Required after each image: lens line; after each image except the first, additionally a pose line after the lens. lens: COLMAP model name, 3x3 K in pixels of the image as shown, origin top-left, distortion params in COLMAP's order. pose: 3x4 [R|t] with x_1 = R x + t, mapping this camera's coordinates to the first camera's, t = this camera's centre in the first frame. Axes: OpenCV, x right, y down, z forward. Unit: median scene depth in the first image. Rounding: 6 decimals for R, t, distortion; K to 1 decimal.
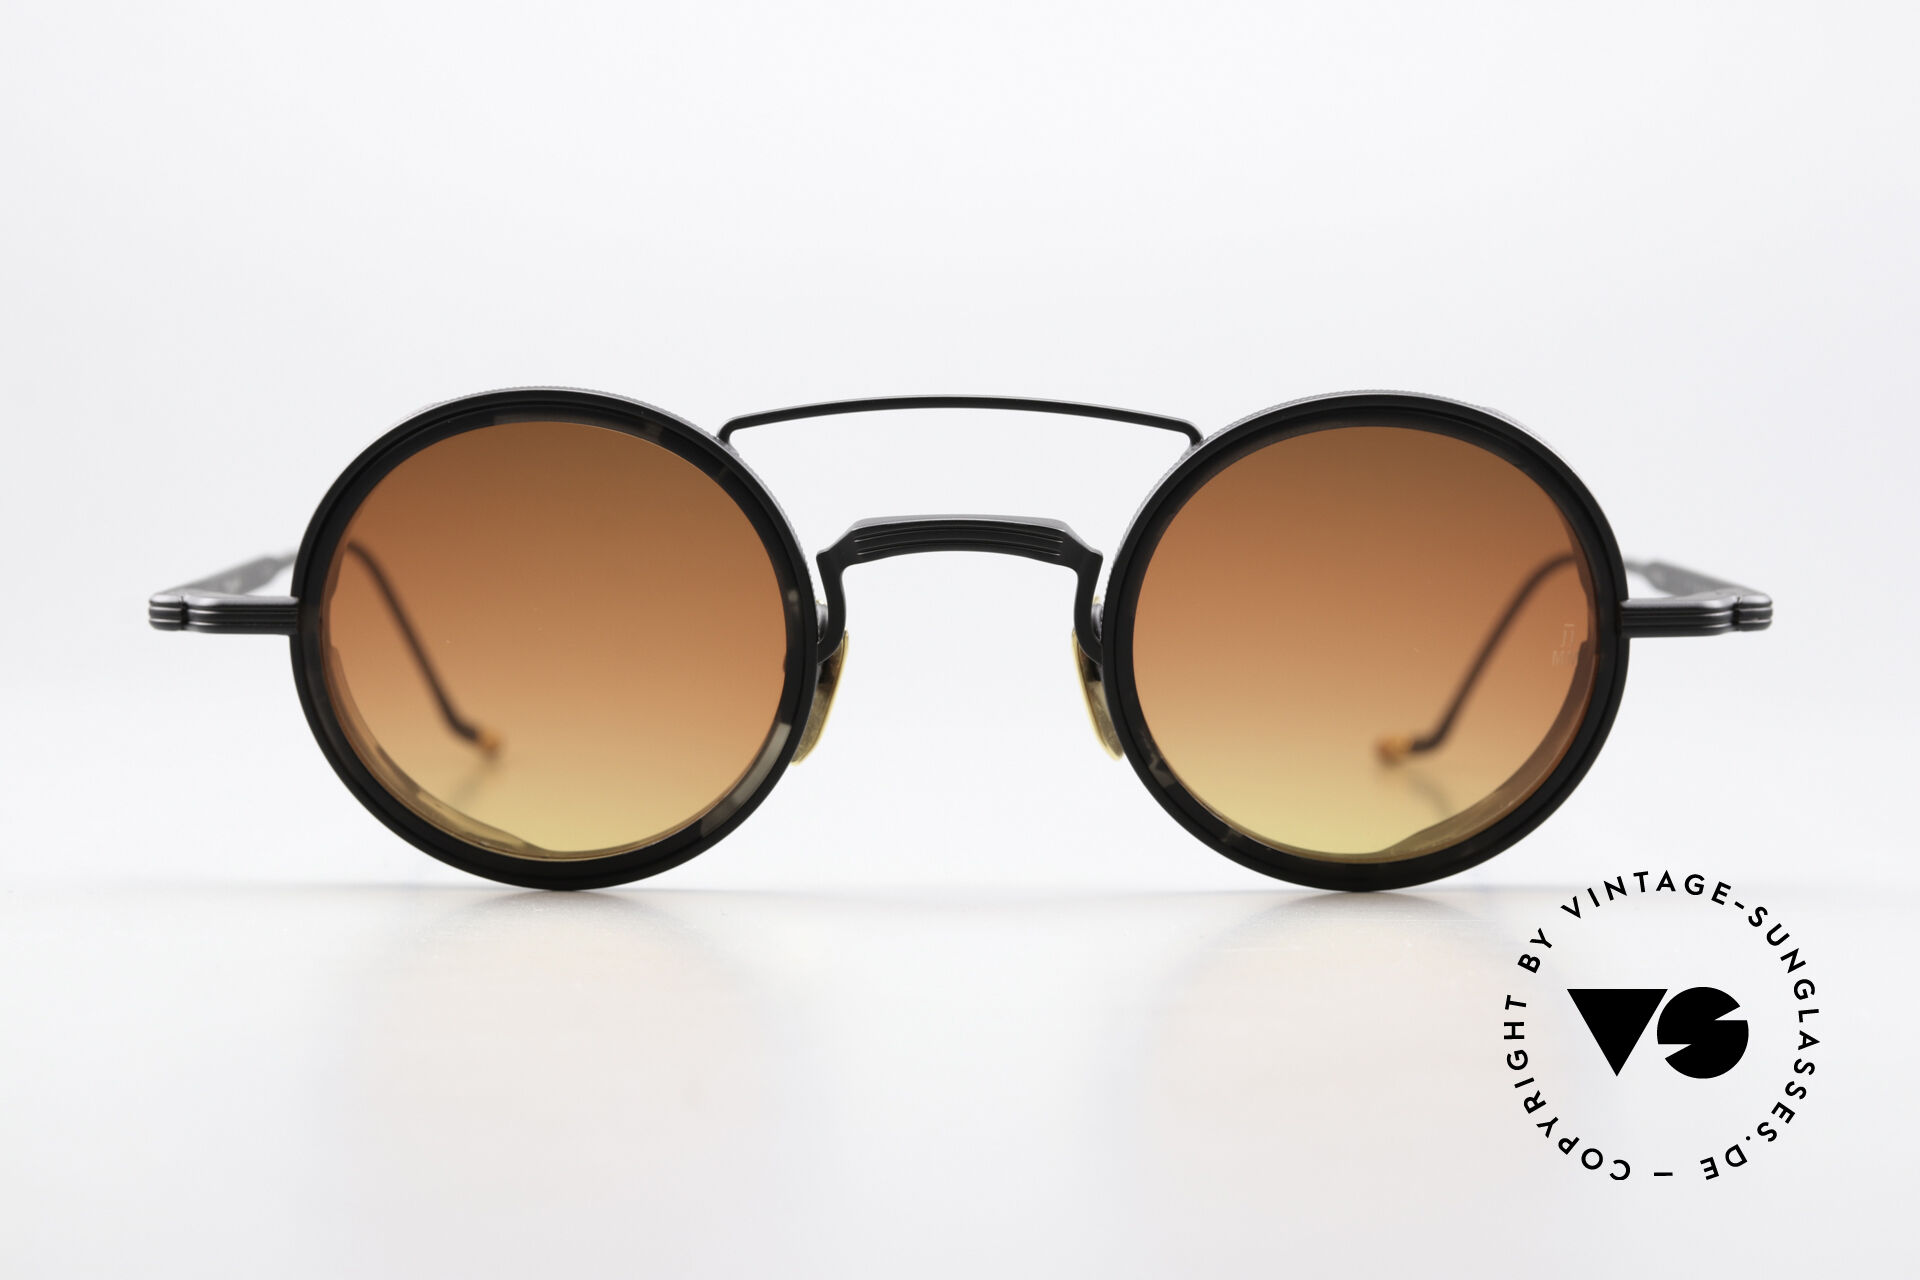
lens RADIAL K [[5354.9, 0, 960.0], [0, 5354.9, 640.0], [0, 0, 1]] dist [0.631472, -0.000531]
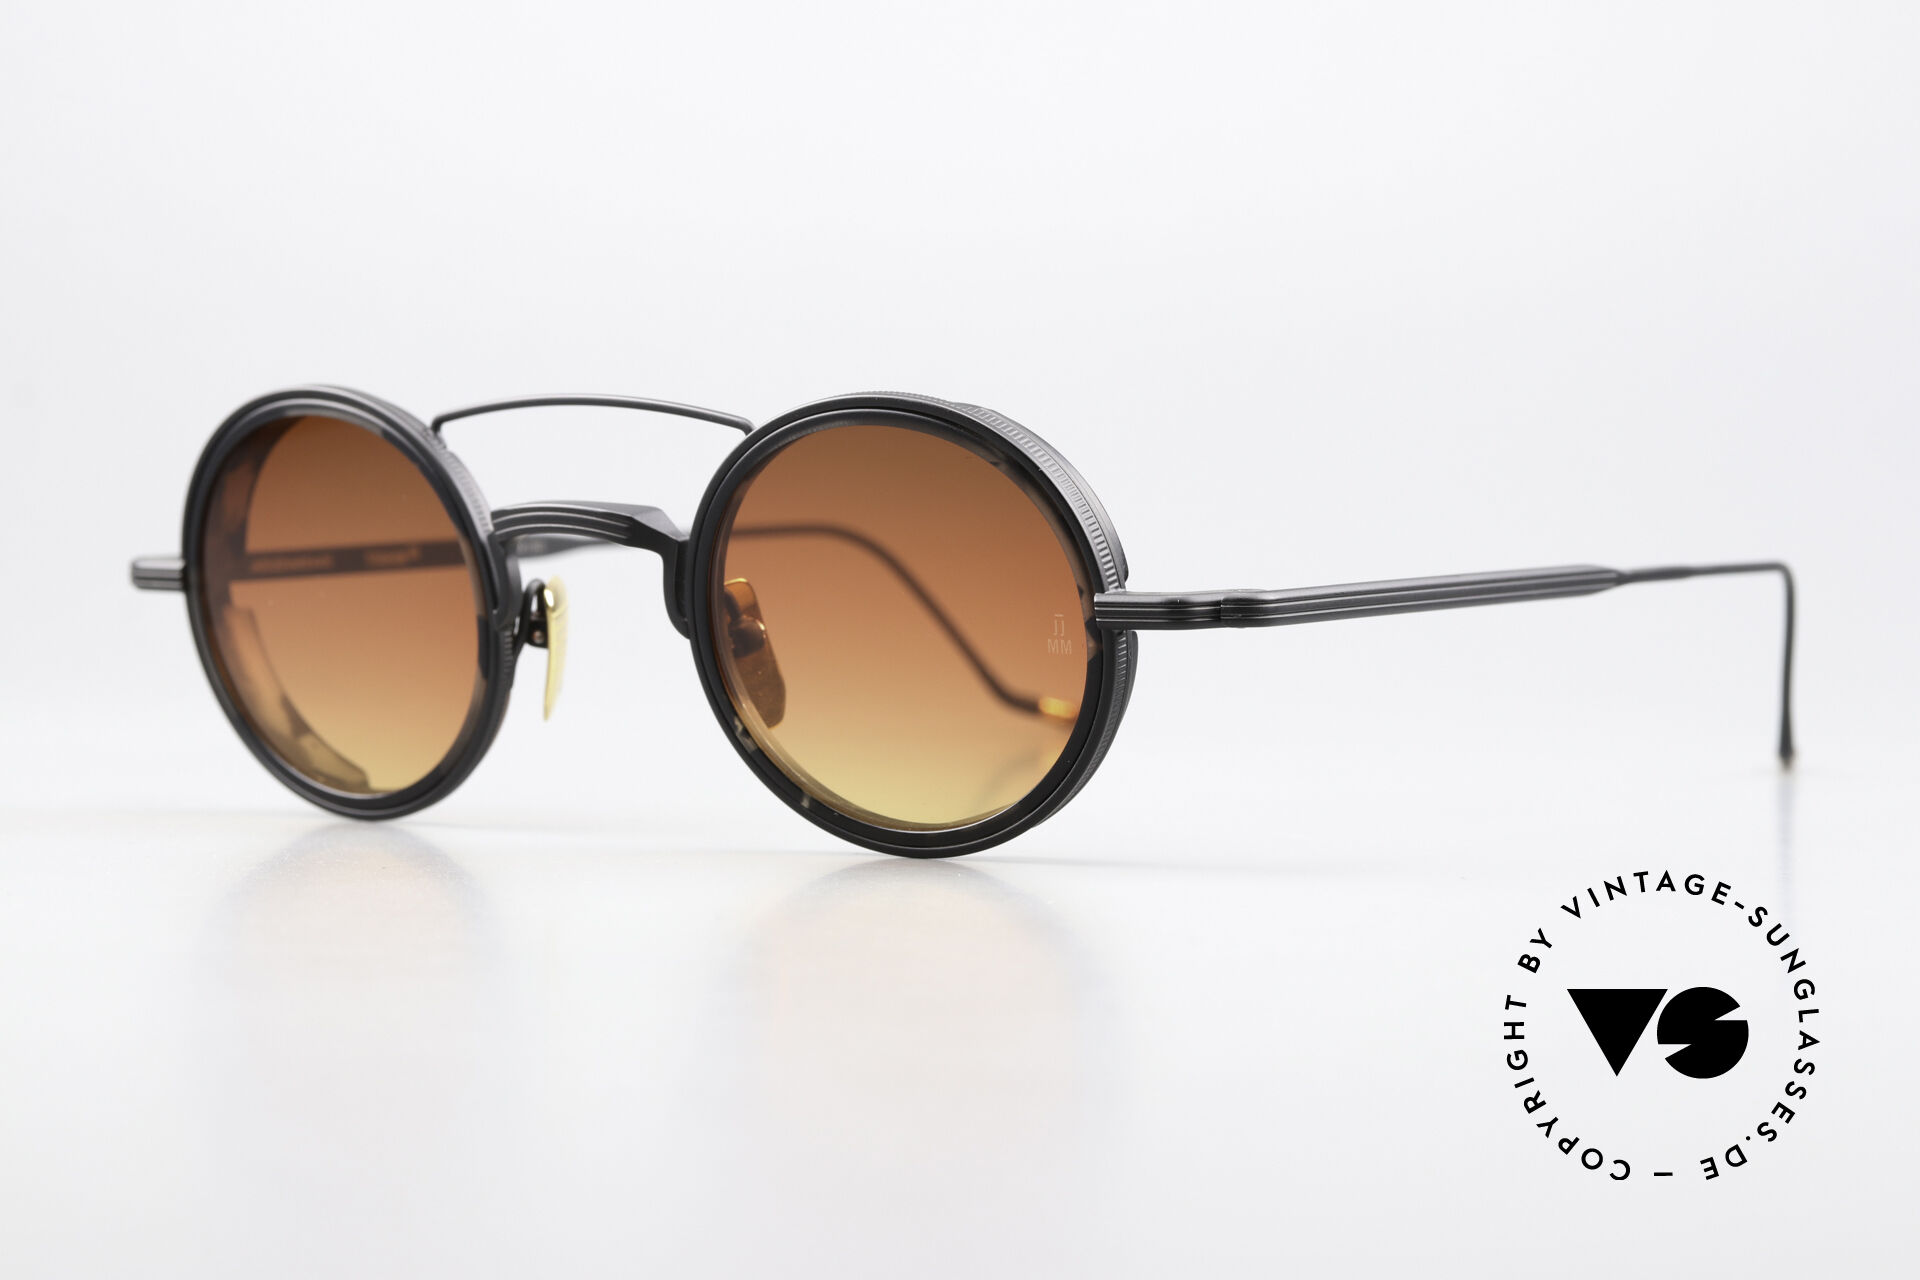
lens RADIAL K [[5354.9, 0, 960.0], [0, 5354.9, 640.0], [0, 0, 1]] dist [0.631472, -0.000531]
pose [[0.800052, 0.028529, -0.599252, 0.730572], [-0.040455, 0.999161, -0.006442, 0.009734], [0.598565, 0.029397, 0.800535, 0.145369]]
